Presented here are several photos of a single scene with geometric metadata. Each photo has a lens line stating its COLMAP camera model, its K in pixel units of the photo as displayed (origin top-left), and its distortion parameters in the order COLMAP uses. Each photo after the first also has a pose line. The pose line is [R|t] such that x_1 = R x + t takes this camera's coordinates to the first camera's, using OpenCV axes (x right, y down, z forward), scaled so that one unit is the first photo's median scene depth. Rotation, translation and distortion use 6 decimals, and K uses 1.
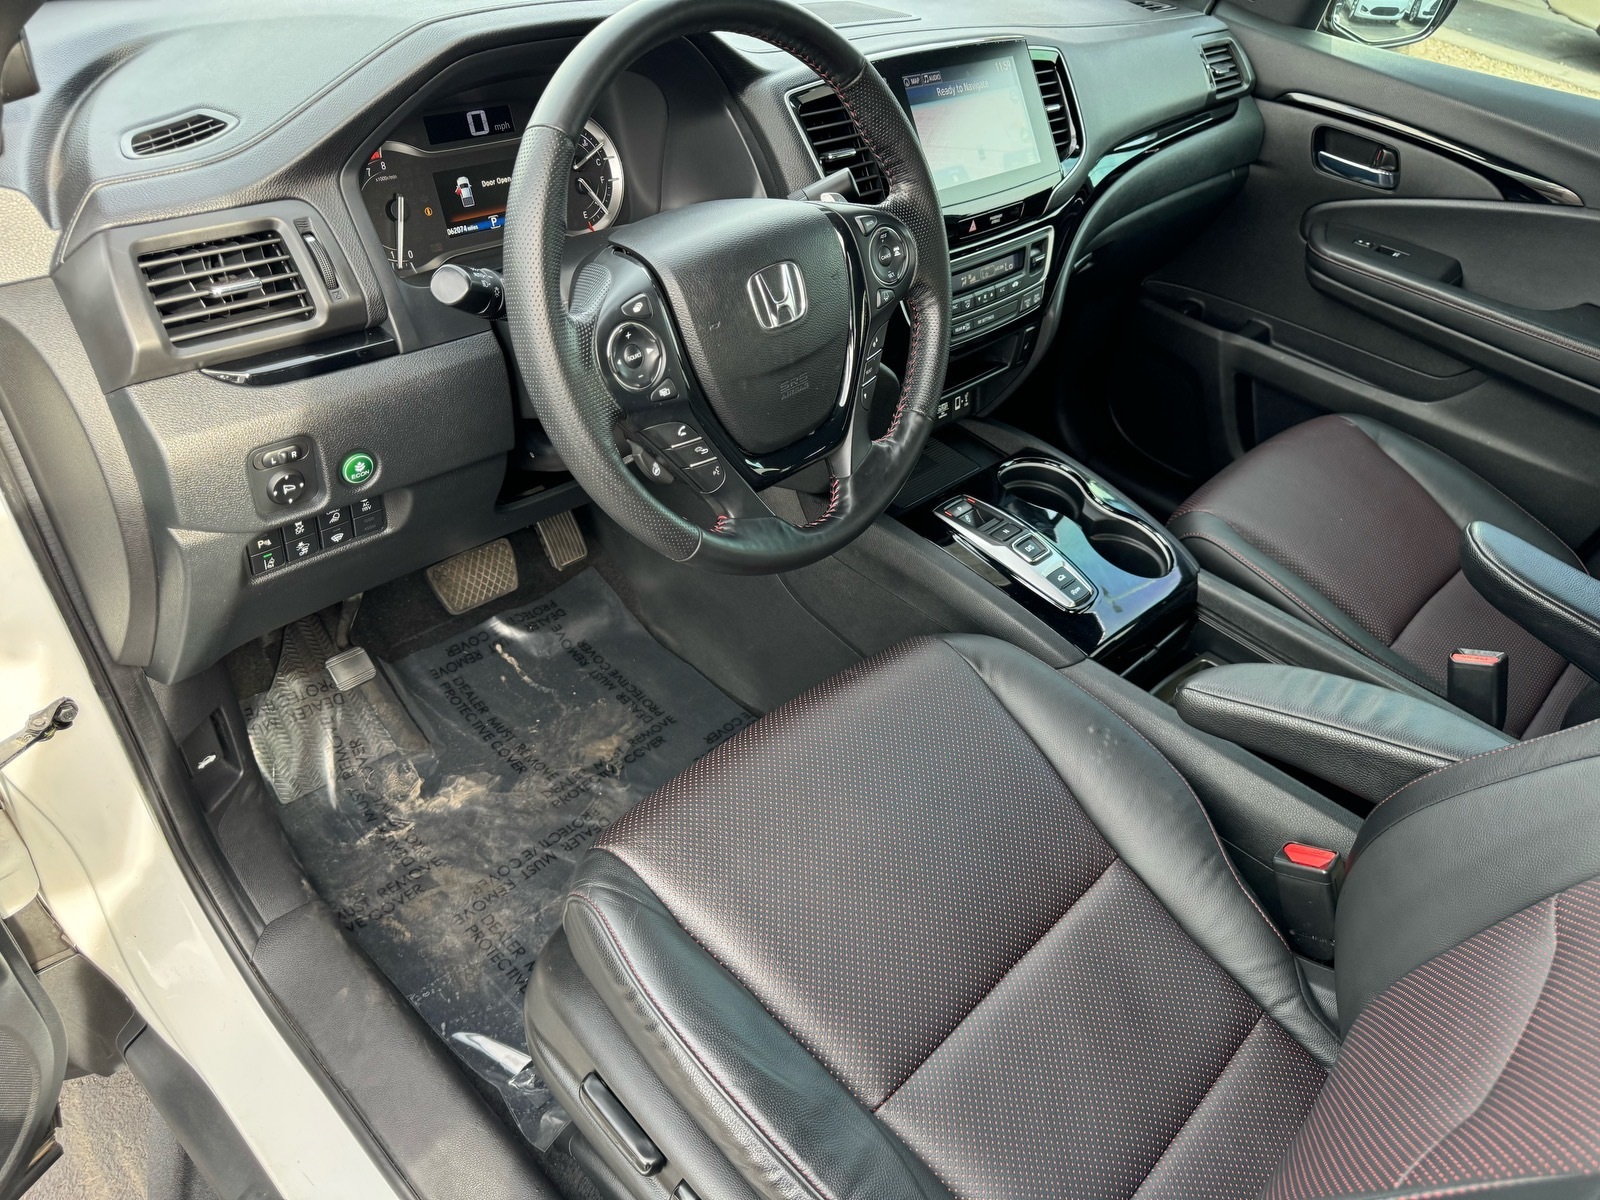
lens RADIAL K [[1131.2, 0, 804.1], [0, 1131.2, 599.1], [0, 0, 1]] dist [0.062286, -0.098511]
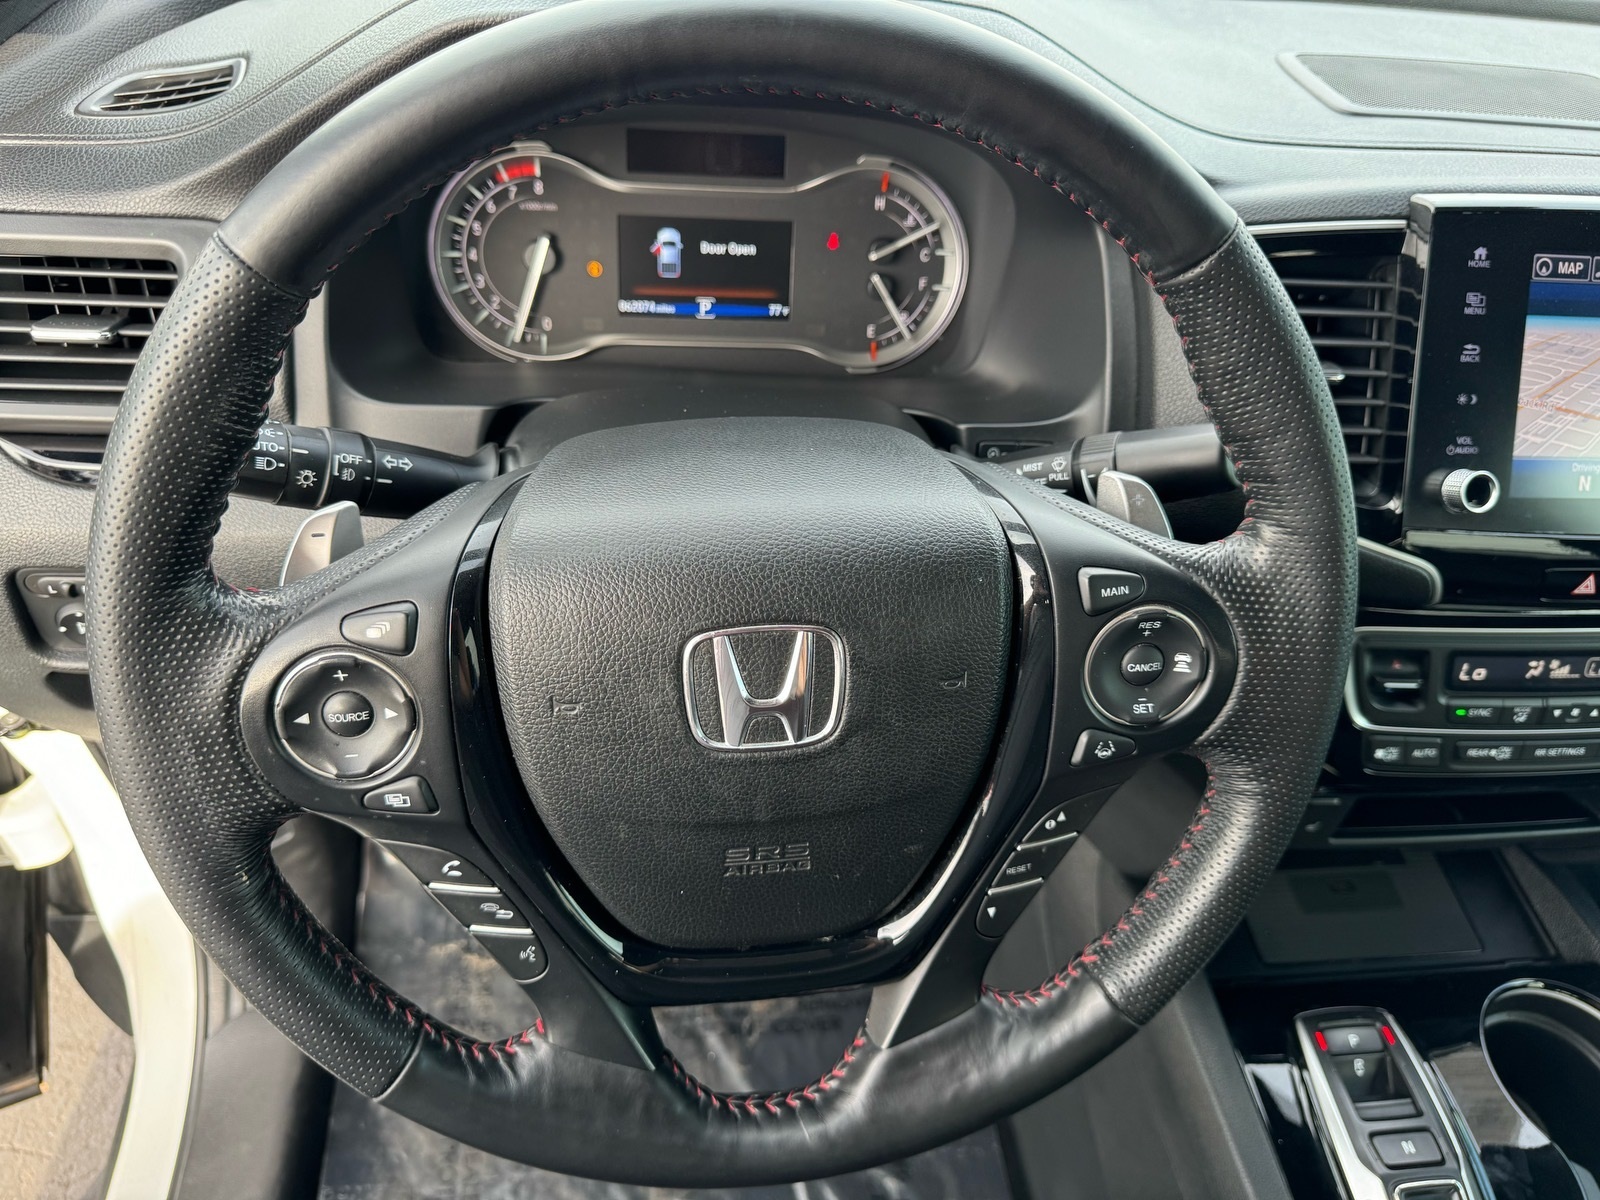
lens RADIAL K [[1131.2, 0, 804.1], [0, 1131.2, 599.1], [0, 0, 1]] dist [0.062286, -0.098511]
pose [[0.768536, 0.409260, -0.491791, 0.129301], [-0.402951, 0.906671, 0.124814, -0.244240], [0.496974, 0.102244, 0.861721, 0.426228]]
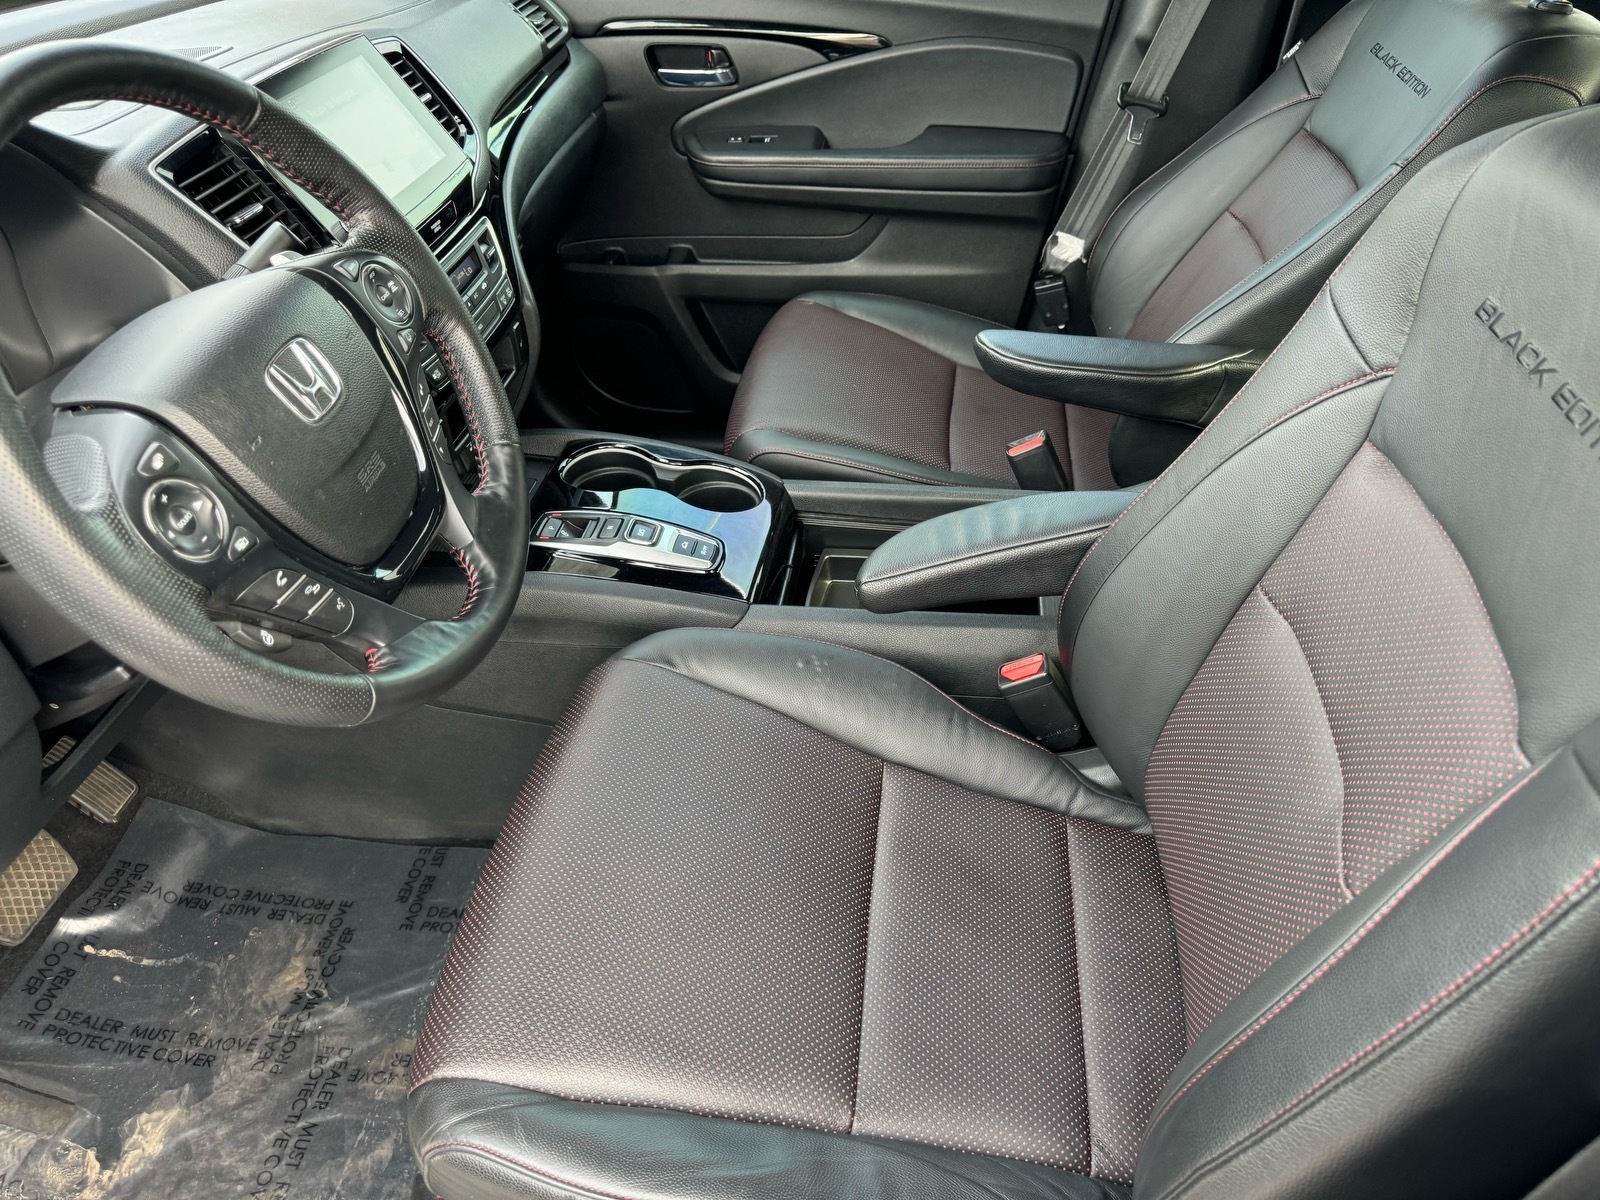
lens RADIAL K [[1131.2, 0, 804.1], [0, 1131.2, 599.1], [0, 0, 1]] dist [0.062286, -0.098511]
pose [[0.797307, -0.463304, 0.386848, -0.086280], [0.460184, 0.881343, 0.107075, -0.034646], [-0.390554, 0.092649, 0.915906, 0.081766]]
